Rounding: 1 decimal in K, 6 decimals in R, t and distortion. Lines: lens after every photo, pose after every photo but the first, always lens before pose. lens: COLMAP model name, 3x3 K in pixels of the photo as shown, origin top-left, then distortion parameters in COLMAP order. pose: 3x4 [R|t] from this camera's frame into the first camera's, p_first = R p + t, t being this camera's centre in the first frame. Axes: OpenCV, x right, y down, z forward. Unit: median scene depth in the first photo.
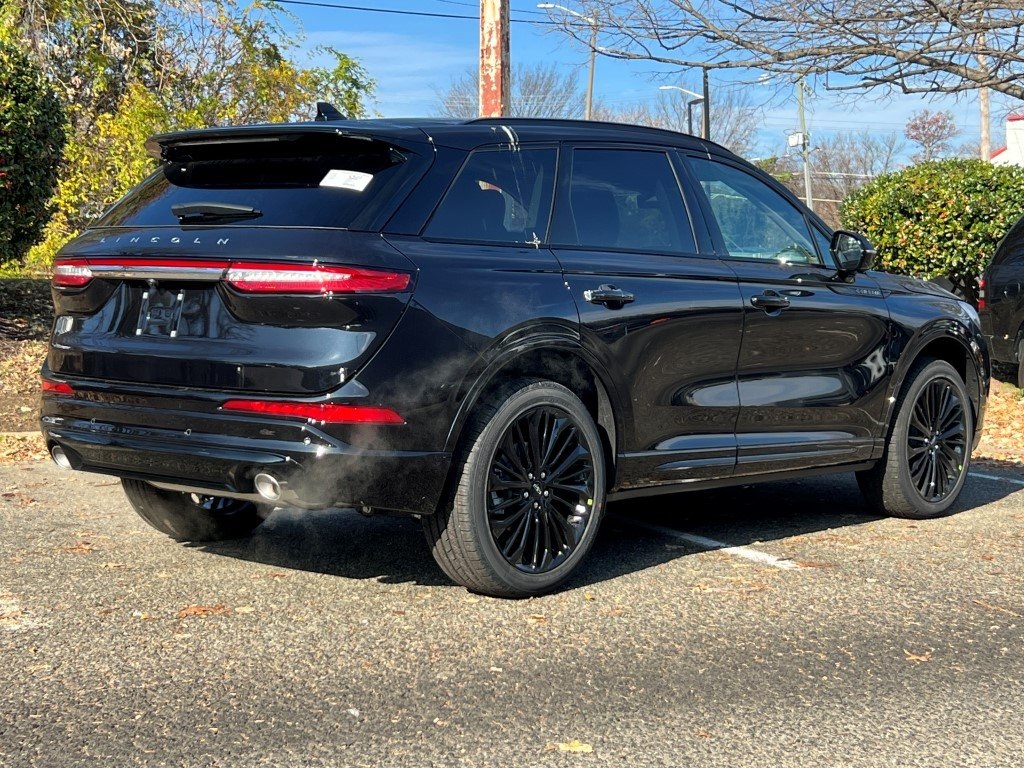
lens RADIAL K [[1763.6, 0, 511.9], [0, 1763.6, 386.2], [0, 0, 1]] dist [0.209024, 0.000000]
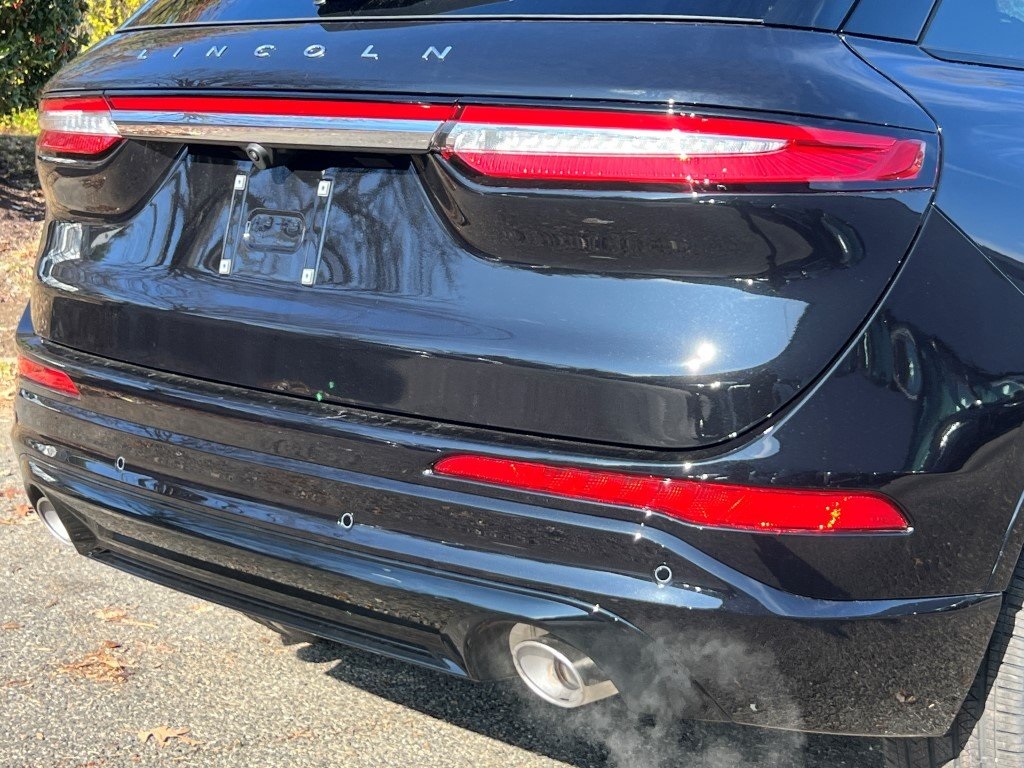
lens RADIAL K [[1763.6, 0, 512.4], [0, 1763.6, 383.4], [0, 0, 1]] dist [0.209024, 0.000000]
pose [[0.999530, 0.018692, -0.024300, -0.123994], [-0.016862, 0.997156, 0.073451, -0.033956], [0.025604, -0.073007, 0.997003, 0.548210]]
